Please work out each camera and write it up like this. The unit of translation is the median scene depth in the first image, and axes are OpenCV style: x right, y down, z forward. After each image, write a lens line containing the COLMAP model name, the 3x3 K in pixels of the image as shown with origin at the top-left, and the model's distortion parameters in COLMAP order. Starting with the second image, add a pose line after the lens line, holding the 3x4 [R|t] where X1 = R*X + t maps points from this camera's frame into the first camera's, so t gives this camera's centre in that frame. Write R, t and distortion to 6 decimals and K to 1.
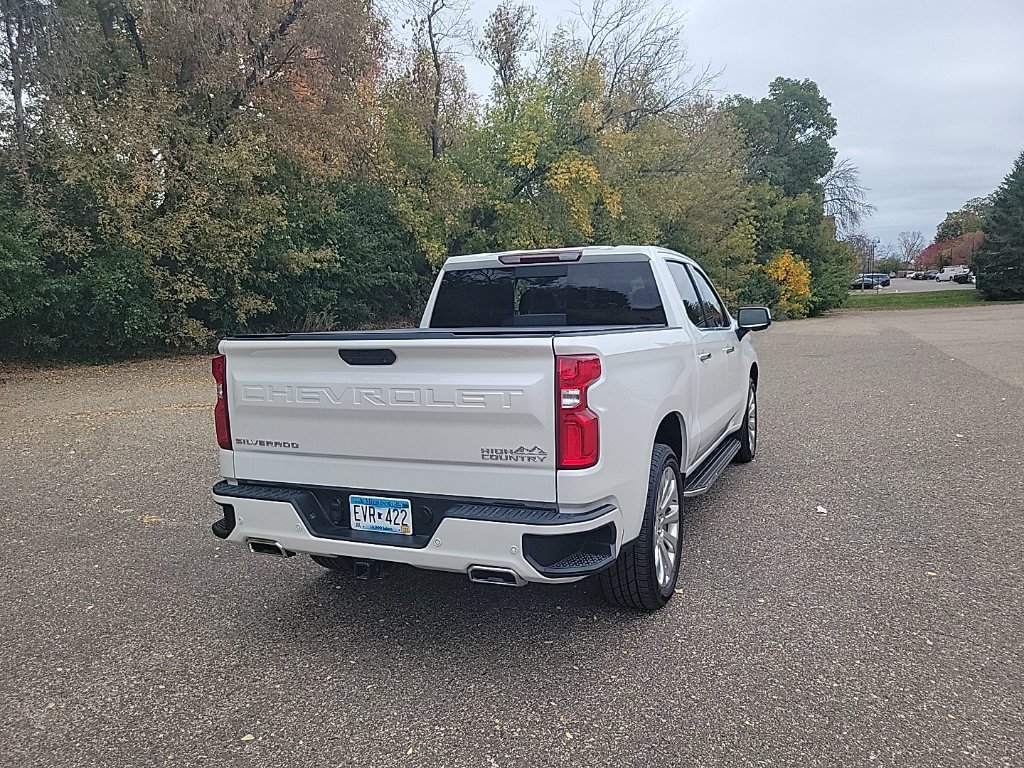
lens RADIAL K [[771.2, 0, 519.6], [0, 771.2, 384.2], [0, 0, 1]] dist [0.051136, -0.033235]
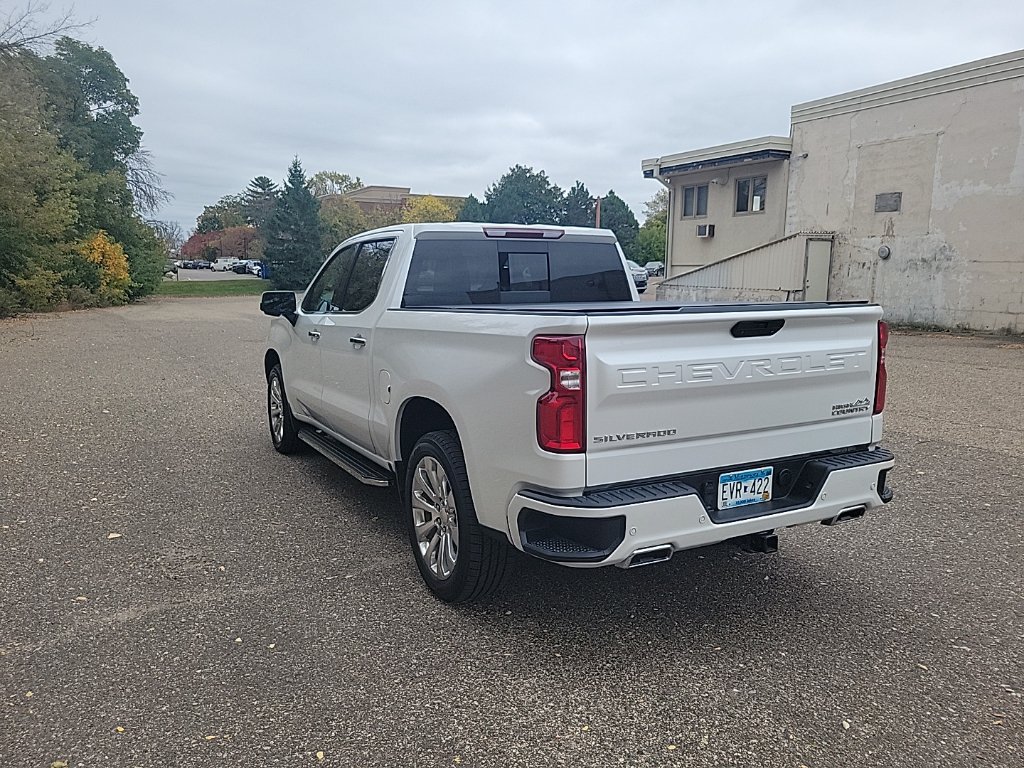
lens RADIAL K [[771.2, 0, 520.9], [0, 771.2, 374.5], [0, 0, 1]] dist [0.051136, -0.033235]
pose [[0.625711, -0.071619, 0.776760, -0.669126], [0.069125, 0.996950, 0.036238, -0.019136], [-0.776986, 0.031019, 0.628753, 0.354779]]
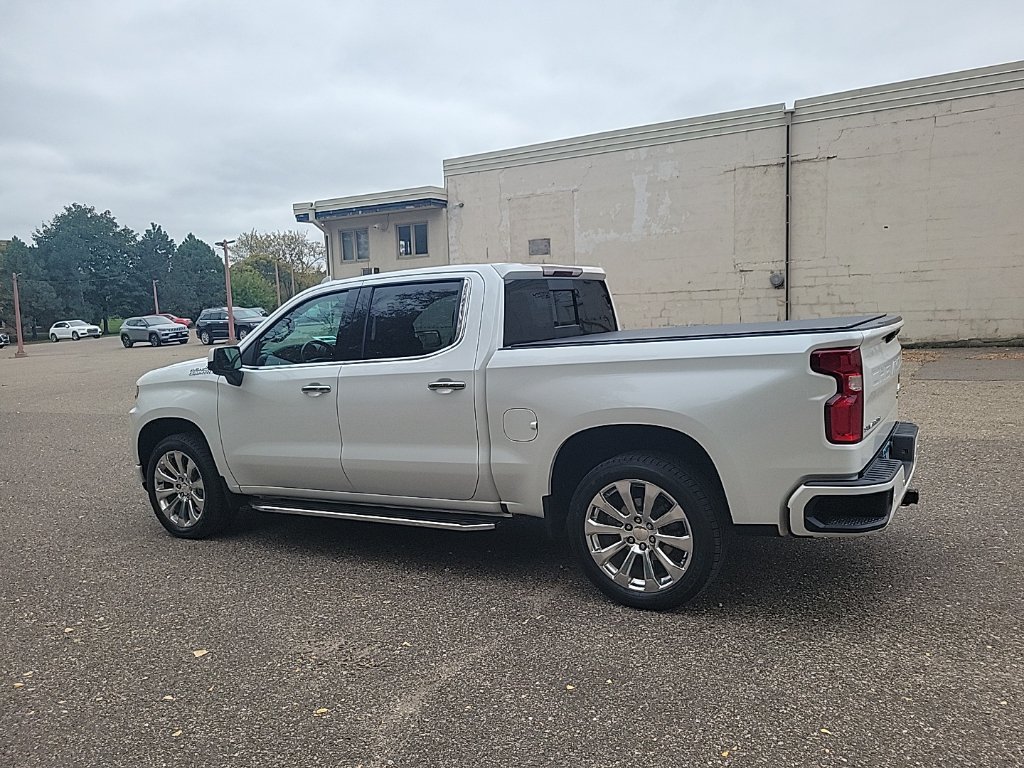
lens RADIAL K [[771.2, 0, 520.3], [0, 771.2, 380.8], [0, 0, 1]] dist [0.051136, -0.033235]
pose [[0.143505, -0.071936, 0.987032, -0.918536], [0.155468, 0.986610, 0.049301, -0.070503], [-0.977362, 0.146377, 0.152767, 0.822636]]
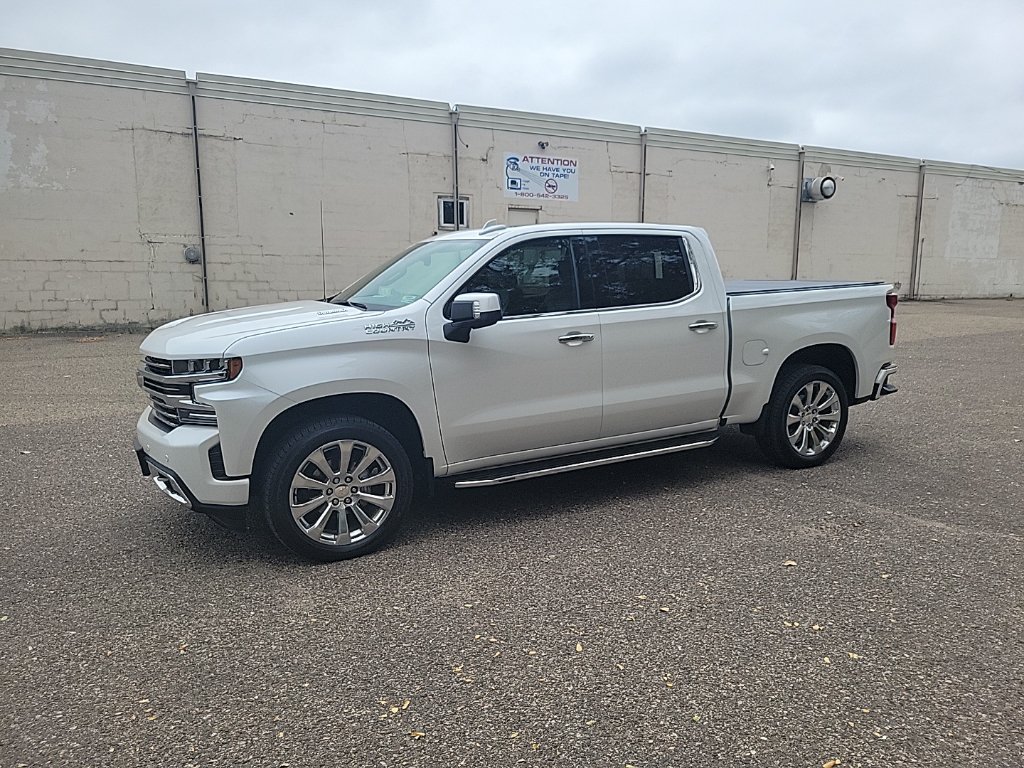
lens RADIAL K [[771.2, 0, 518.4], [0, 771.2, 381.0], [0, 0, 1]] dist [0.051136, -0.033235]
pose [[-0.783015, -0.055031, 0.619564, -0.546899], [0.098178, 0.972657, 0.210473, -0.199144], [-0.614206, 0.225631, -0.756202, 1.927865]]
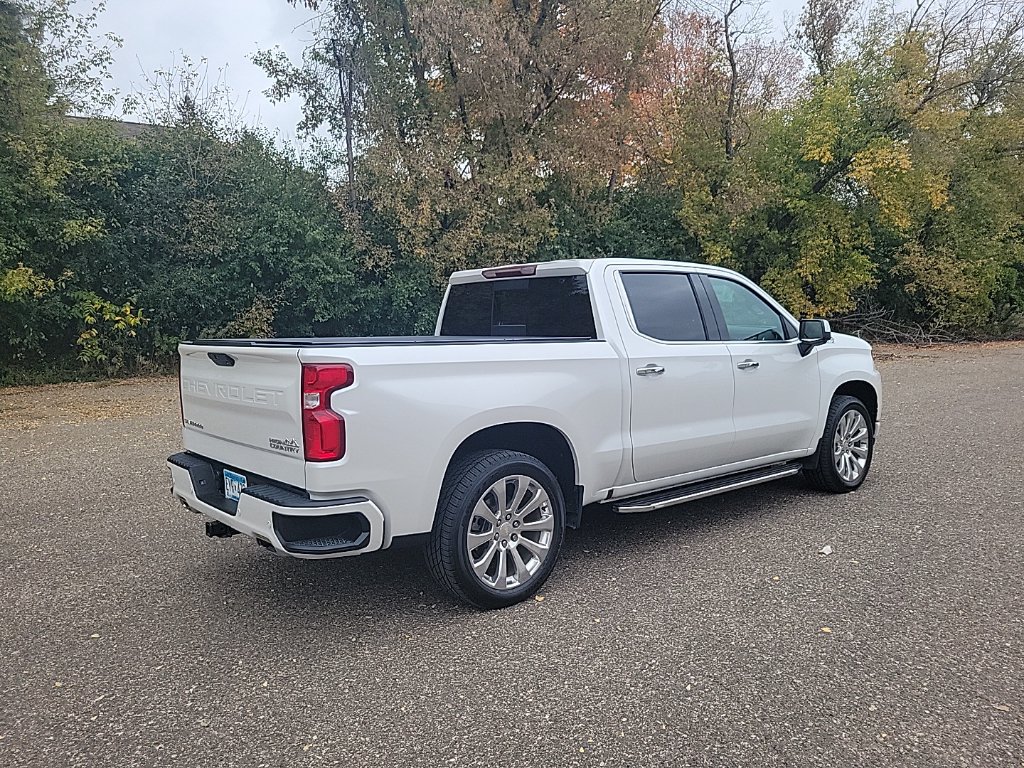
lens RADIAL K [[771.2, 0, 512.2], [0, 771.2, 374.7], [0, 0, 1]] dist [0.051136, -0.033235]
pose [[0.896349, 0.042240, -0.441333, 0.453143], [-0.049060, 0.998788, -0.004047, -0.016558], [0.440627, 0.025279, 0.897334, 0.043888]]
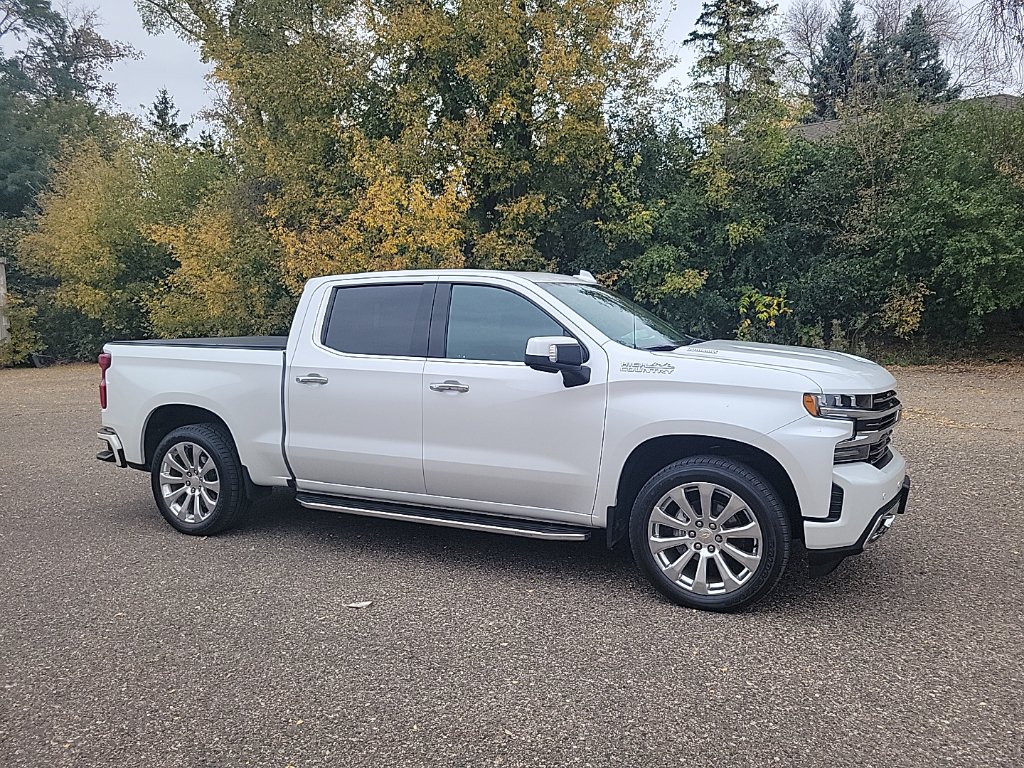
lens RADIAL K [[771.2, 0, 517.4], [0, 771.2, 374.7], [0, 0, 1]] dist [0.051136, -0.033235]
pose [[-0.046788, 0.101712, -0.993713, 1.126447], [-0.084202, 0.990860, 0.105385, -0.157699], [0.995350, 0.088603, -0.037796, 1.168759]]
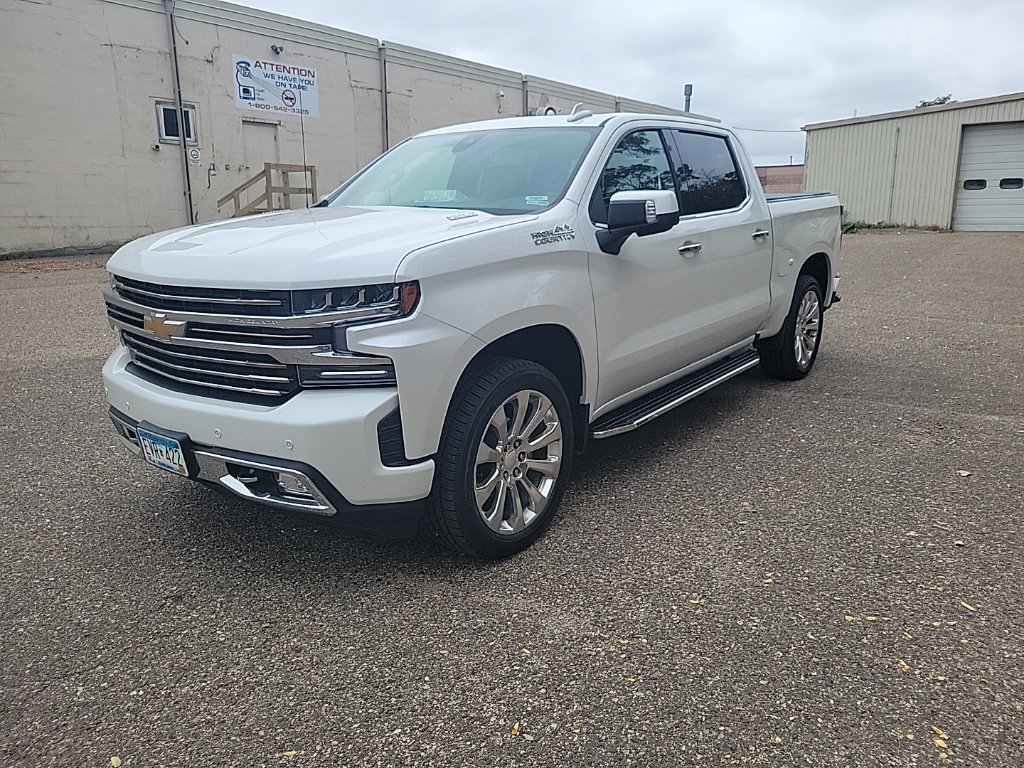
lens RADIAL K [[771.2, 0, 520.1], [0, 771.2, 362.4], [0, 0, 1]] dist [0.051136, -0.033235]
pose [[-0.968864, -0.018018, 0.246937, -0.072778], [0.059568, 0.951092, 0.303110, -0.187363], [-0.240321, 0.308382, -0.920405, 1.976840]]
